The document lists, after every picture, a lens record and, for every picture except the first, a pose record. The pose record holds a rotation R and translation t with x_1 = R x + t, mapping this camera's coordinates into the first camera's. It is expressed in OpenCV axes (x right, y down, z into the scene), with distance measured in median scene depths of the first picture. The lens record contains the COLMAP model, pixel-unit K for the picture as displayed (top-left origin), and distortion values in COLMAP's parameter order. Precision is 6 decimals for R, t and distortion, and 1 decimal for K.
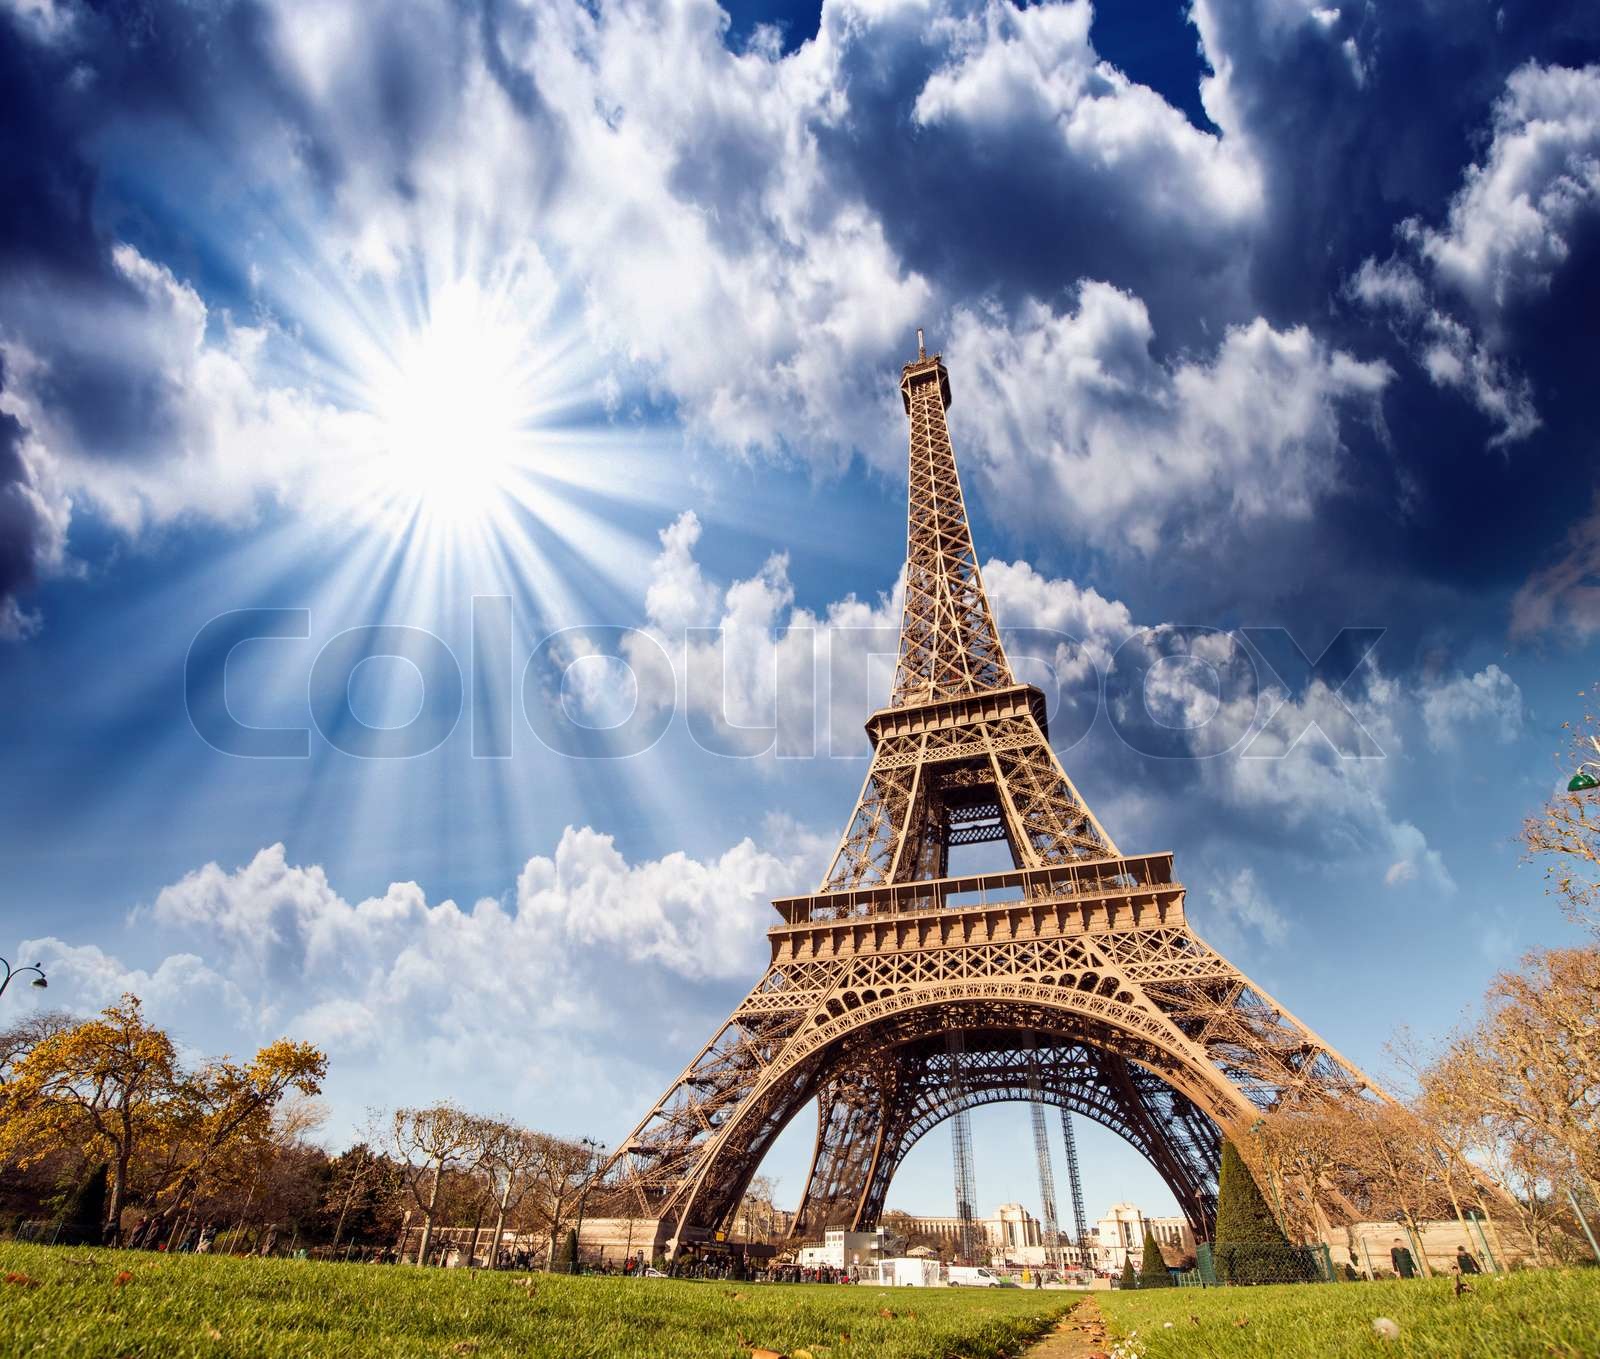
lens RADIAL K [[771.3, 0, 810.0], [0, 771.3, 799.4], [0, 0, 1]] dist [-0.005307, -0.000656]
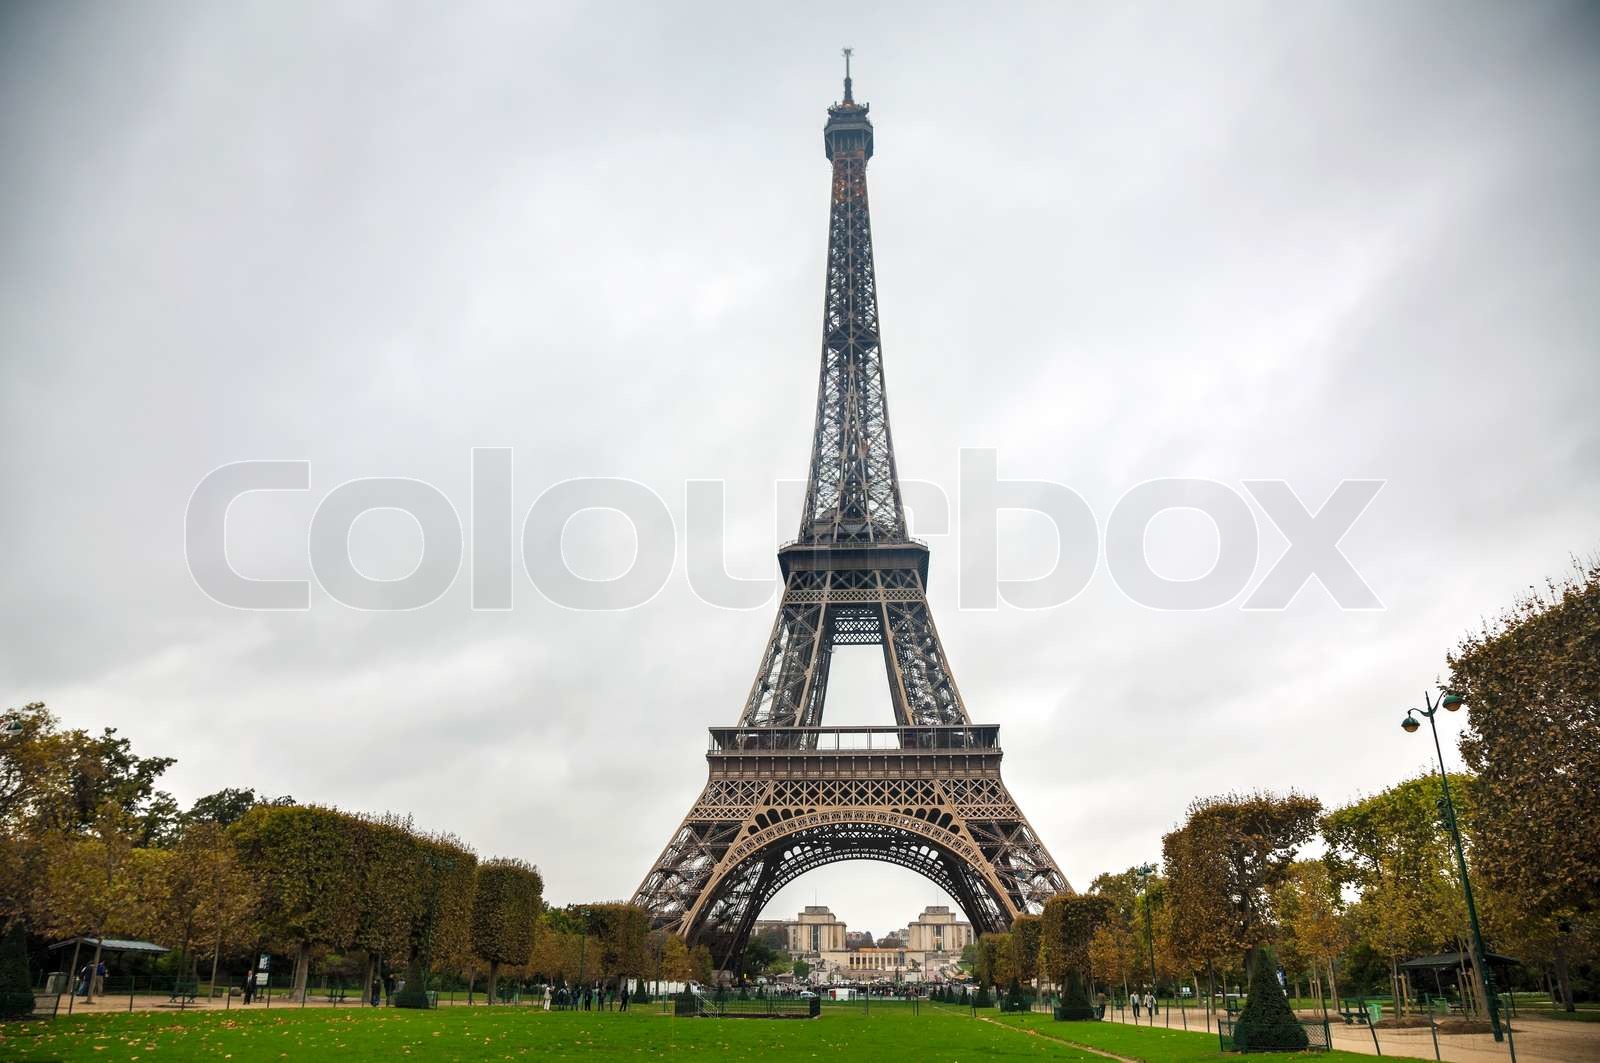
lens RADIAL K [[1139.1, 0, 799.2], [0, 1139.1, 477.6], [0, 0, 1]] dist [-0.035240, 0.002766]
pose [[0.973919, 0.079944, 0.212348, -0.387436], [-0.108098, 0.986319, 0.124459, -0.608828], [-0.199493, -0.144168, 0.969236, -0.929259]]
